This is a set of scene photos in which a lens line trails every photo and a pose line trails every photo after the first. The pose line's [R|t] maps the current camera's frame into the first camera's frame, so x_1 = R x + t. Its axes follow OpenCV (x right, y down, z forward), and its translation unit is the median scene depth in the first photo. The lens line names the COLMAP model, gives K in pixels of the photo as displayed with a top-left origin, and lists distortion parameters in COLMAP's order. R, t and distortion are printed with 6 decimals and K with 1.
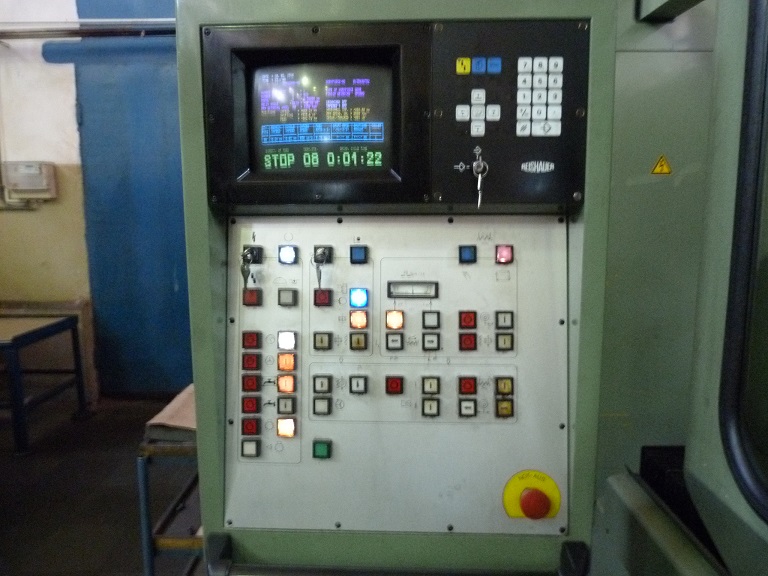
lens RADIAL K [[584.9, 0, 384.0], [0, 584.9, 288.0], [0, 0, 1]] dist [-0.028611, 0.005302]
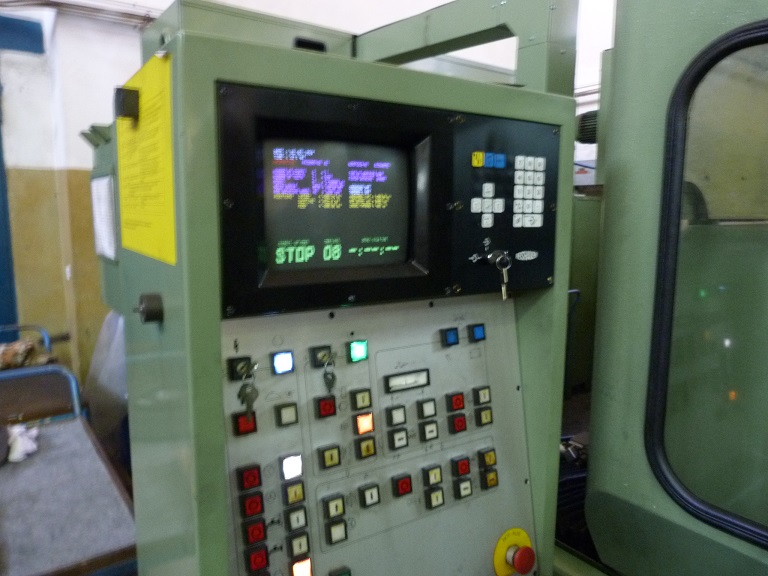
lens RADIAL K [[584.9, 0, 384.0], [0, 584.9, 288.0], [0, 0, 1]] dist [-0.028611, 0.005302]
pose [[0.801652, -0.069875, 0.593693, -0.583456], [0.075231, 0.997042, 0.015764, -0.180291], [-0.593038, 0.032027, 0.804537, 0.279476]]
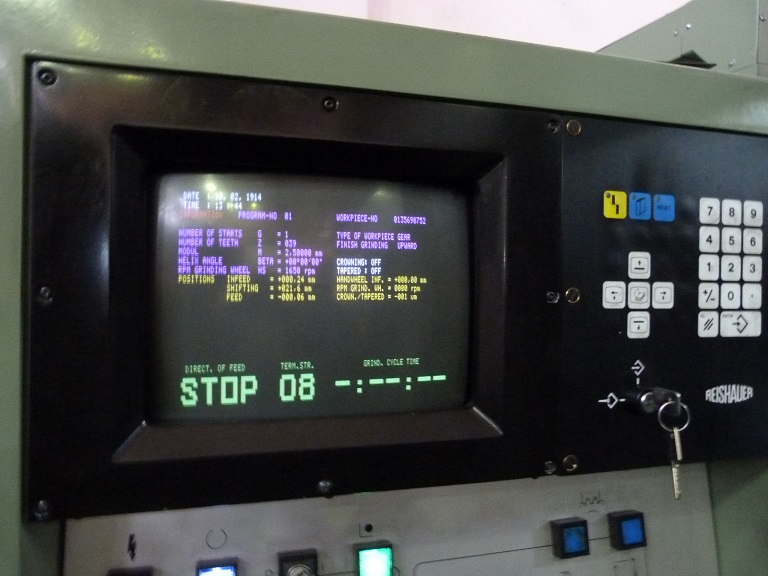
lens RADIAL K [[584.9, 0, 384.0], [0, 584.9, 288.0], [0, 0, 1]] dist [-0.028611, 0.005302]
pose [[0.945694, 0.011676, 0.324849, -0.210060], [0.032198, 0.991075, -0.129357, -0.240139], [-0.323460, 0.132792, 0.936878, 0.573747]]
